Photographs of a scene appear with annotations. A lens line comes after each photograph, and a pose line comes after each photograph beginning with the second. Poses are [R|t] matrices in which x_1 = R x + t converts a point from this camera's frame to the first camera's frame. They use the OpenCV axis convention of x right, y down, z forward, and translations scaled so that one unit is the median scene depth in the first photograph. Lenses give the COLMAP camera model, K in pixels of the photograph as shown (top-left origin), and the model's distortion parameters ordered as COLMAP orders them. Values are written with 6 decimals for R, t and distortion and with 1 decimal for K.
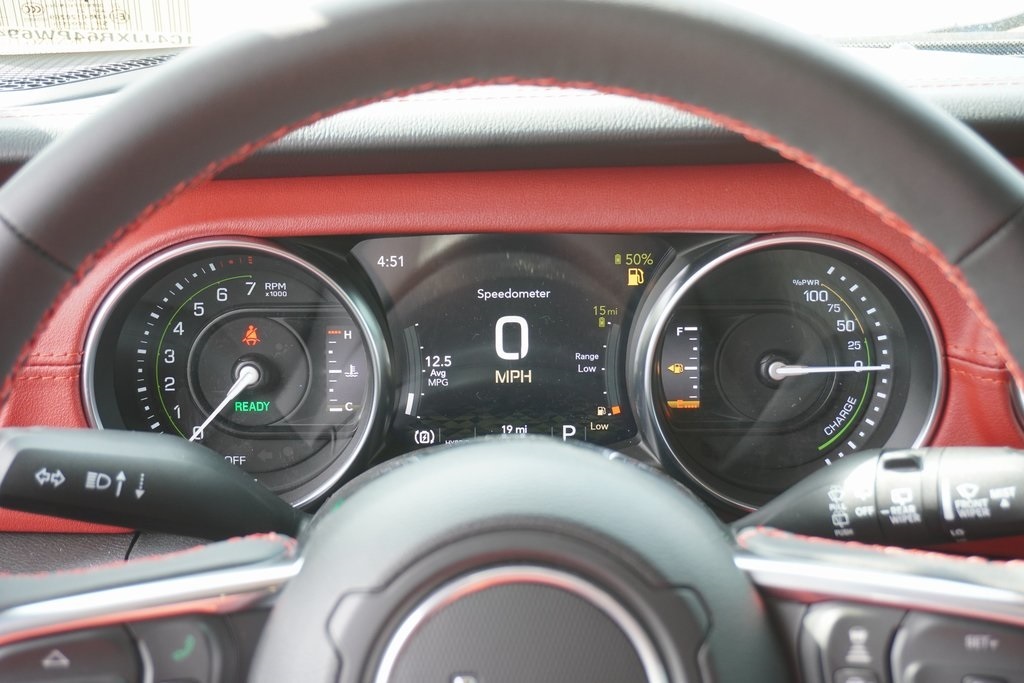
lens RADIAL K [[1685.7, 0, 502.5], [0, 1685.7, 342.1], [0, 0, 1]] dist [0.015740, 0.000000]
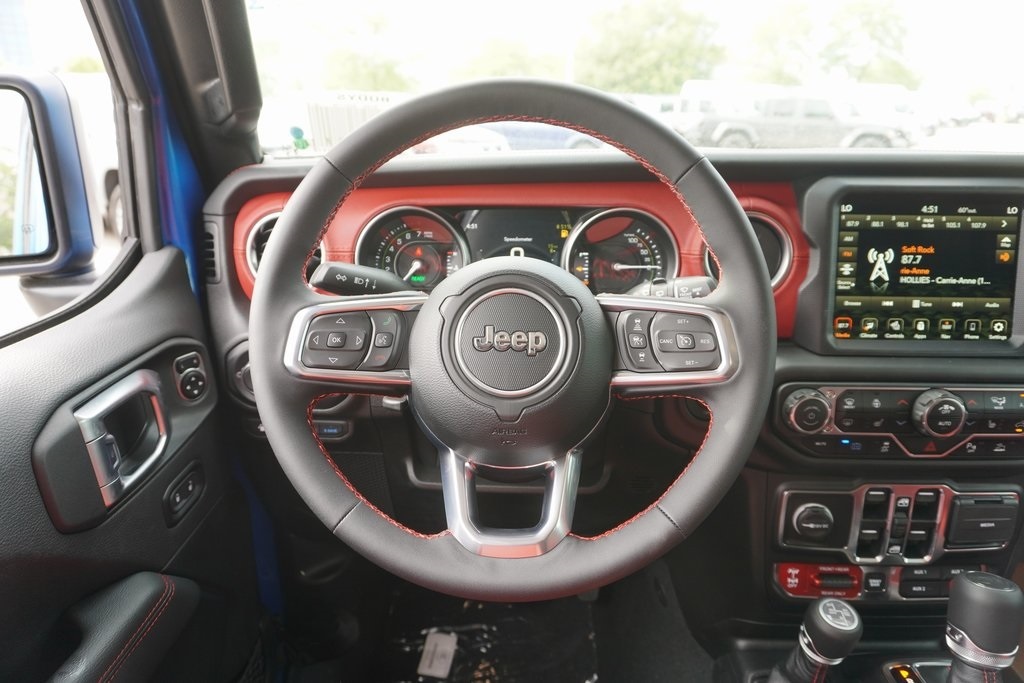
lens RADIAL K [[684.2, 0, 505.5], [0, 684.2, 341.9], [0, 0, 1]] dist [-0.048173, 0.027700]
pose [[0.999184, 0.020718, -0.034658, 0.030154], [-0.022182, 0.998854, -0.042420, 0.196203], [0.033739, 0.043154, 0.998499, -0.067037]]
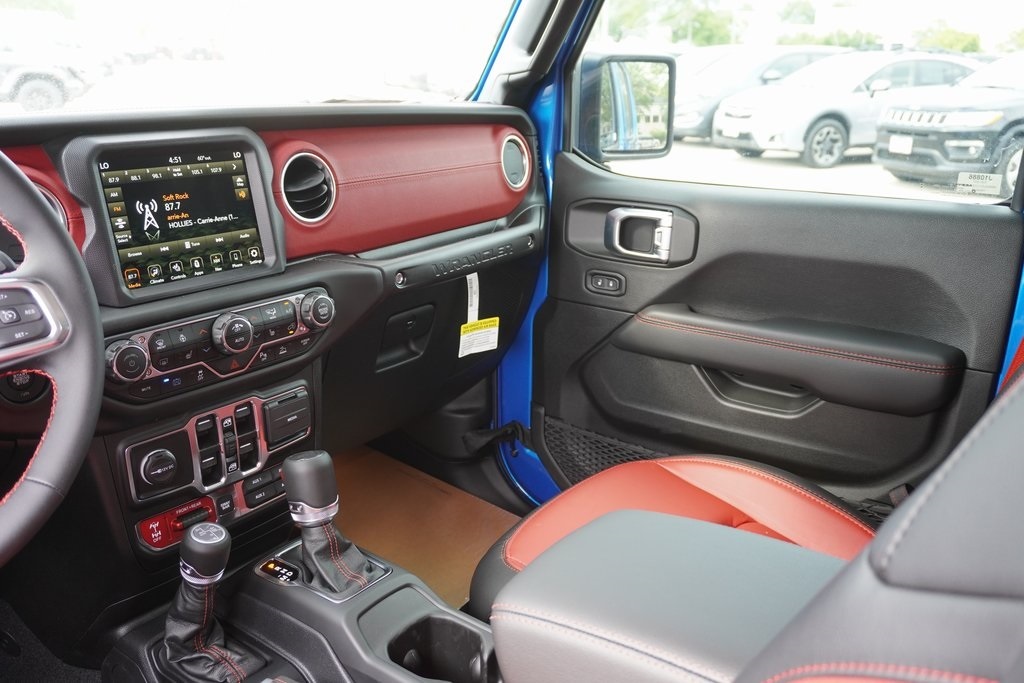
lens RADIAL K [[900.9, 0, 506.9], [0, 900.9, 346.3], [0, 0, 1]] dist [-0.011052, 0.018415]
pose [[0.616114, -0.222857, 0.755473, -0.239671], [0.262587, 0.962384, 0.069745, 0.281958], [-0.742598, 0.155406, 0.651457, -0.392320]]
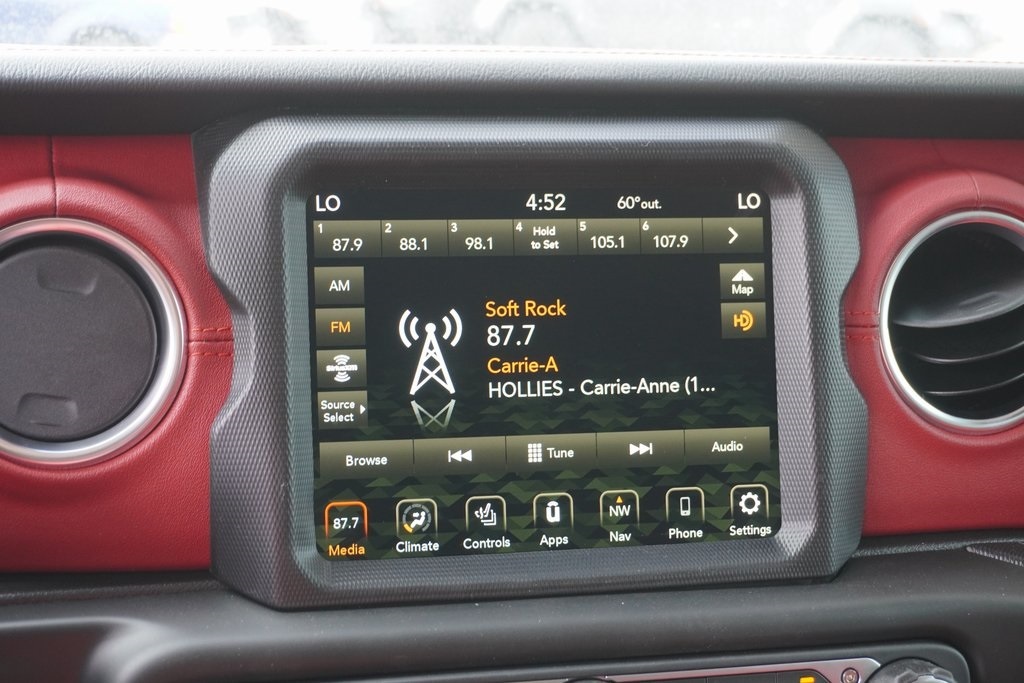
lens RADIAL K [[2064.5, 0, 511.7], [0, 2064.5, 320.2], [0, 0, 1]] dist [0.033905, 0.000000]
pose [[0.968325, -0.012134, 0.249399, 0.317272], [0.059169, 0.981521, -0.181977, 0.219043], [-0.242583, 0.190969, 0.951149, -0.145561]]
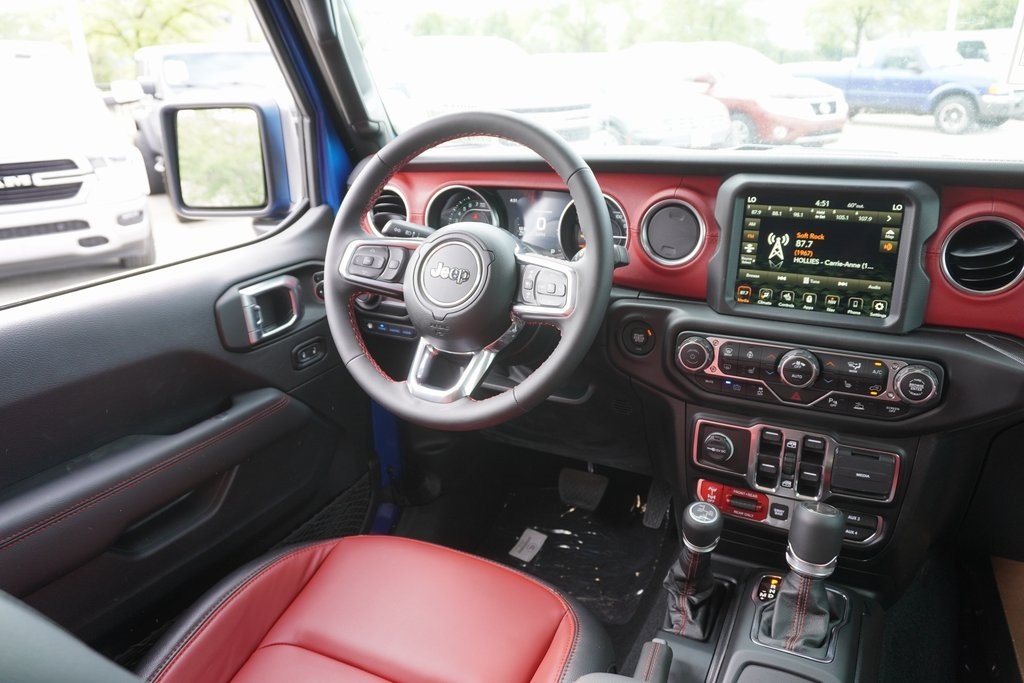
lens RADIAL K [[748.0, 0, 505.2], [0, 748.0, 341.9], [0, 0, 1]] dist [-0.037390, 0.030531]
pose [[0.885624, 0.143103, -0.441805, 0.755252], [-0.144241, 0.989050, 0.031220, 0.231538], [0.441435, 0.036077, 0.896568, -0.508610]]
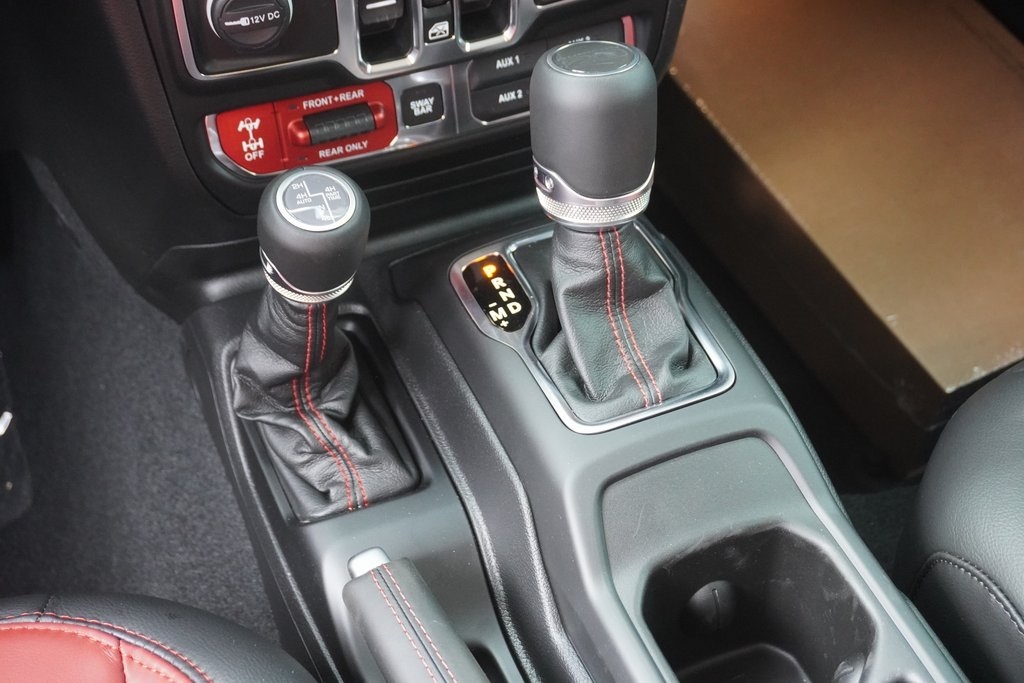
lens RADIAL K [[1493.1, 0, 506.4], [0, 1493.1, 342.7], [0, 0, 1]] dist [0.034635, 0.000000]
pose [[0.927335, -0.259297, 0.269841, 0.319656], [0.125656, 0.894935, 0.428138, 0.209756], [-0.352505, -0.363120, 0.862487, -0.003027]]
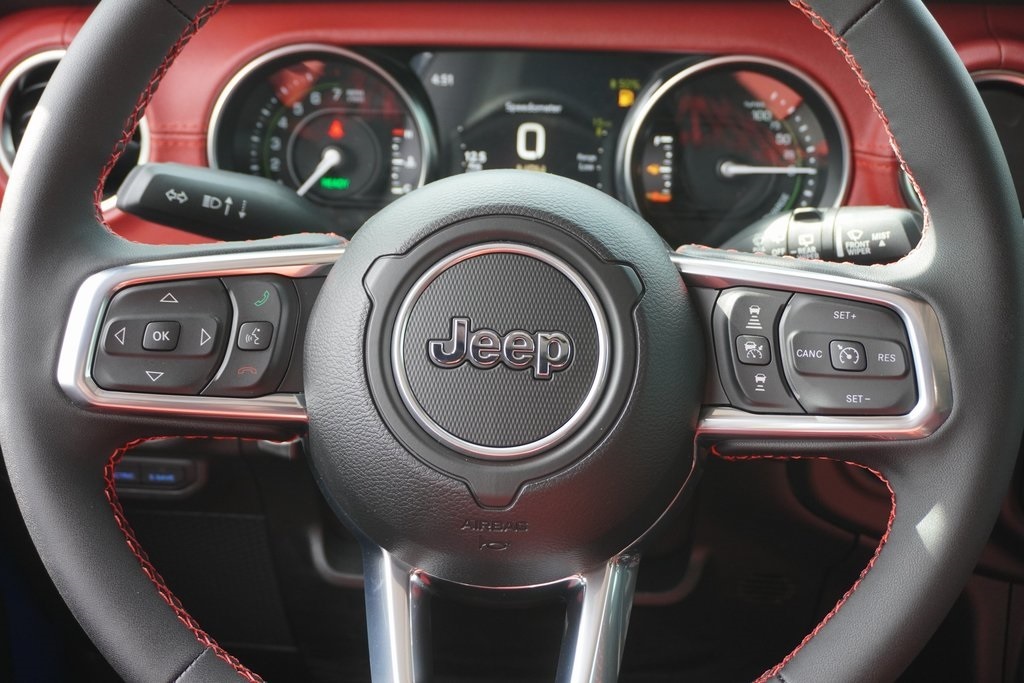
lens RADIAL K [[1320.0, 0, 507.2], [0, 1320.0, 336.9], [0, 0, 1]] dist [0.015246, 0.000000]
pose [[0.997755, 0.044667, -0.049892, 0.050633], [-0.042681, 0.998280, 0.040194, 0.122557], [0.051602, -0.037974, 0.997945, -0.051921]]
